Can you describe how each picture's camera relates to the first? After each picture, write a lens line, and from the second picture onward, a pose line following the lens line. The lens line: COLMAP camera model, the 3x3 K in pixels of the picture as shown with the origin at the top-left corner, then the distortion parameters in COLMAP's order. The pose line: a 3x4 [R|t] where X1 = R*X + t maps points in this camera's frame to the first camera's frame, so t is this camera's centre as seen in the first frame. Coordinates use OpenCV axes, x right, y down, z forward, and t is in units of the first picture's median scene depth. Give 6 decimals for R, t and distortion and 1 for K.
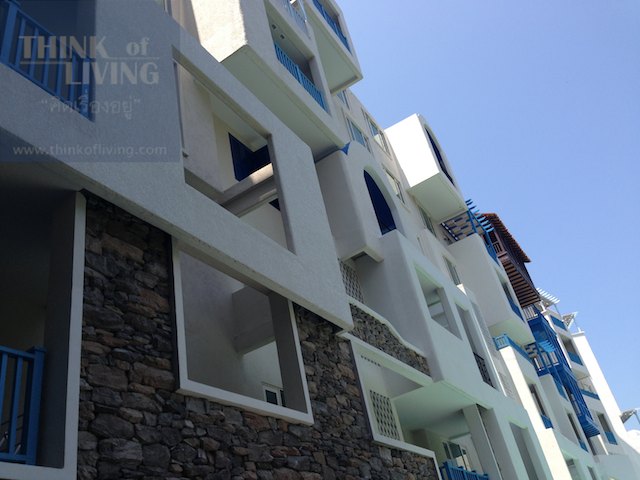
lens RADIAL K [[600.5, 0, 319.8], [0, 600.5, 239.2], [0, 0, 1]] dist [0.062401, 0.000000]
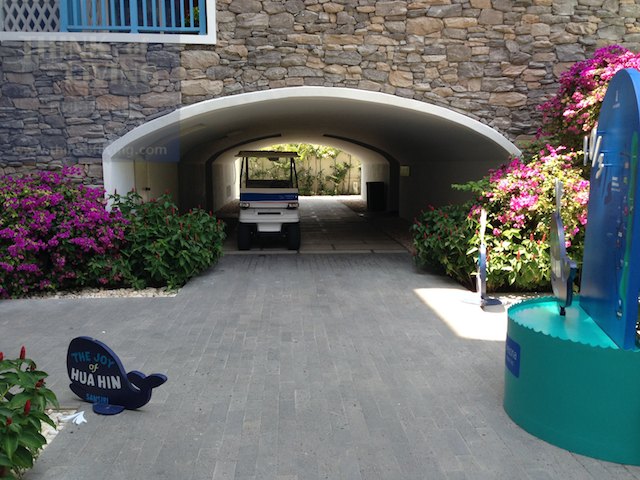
lens RADIAL K [[600.5, 0, 320.1], [0, 600.5, 239.6], [0, 0, 1]] dist [0.062401, 0.000000]
pose [[0.557019, 0.306678, -0.771802, 1.054349], [0.360882, 0.747620, 0.557521, -0.049631], [0.747994, -0.589079, 0.305764, 0.245256]]
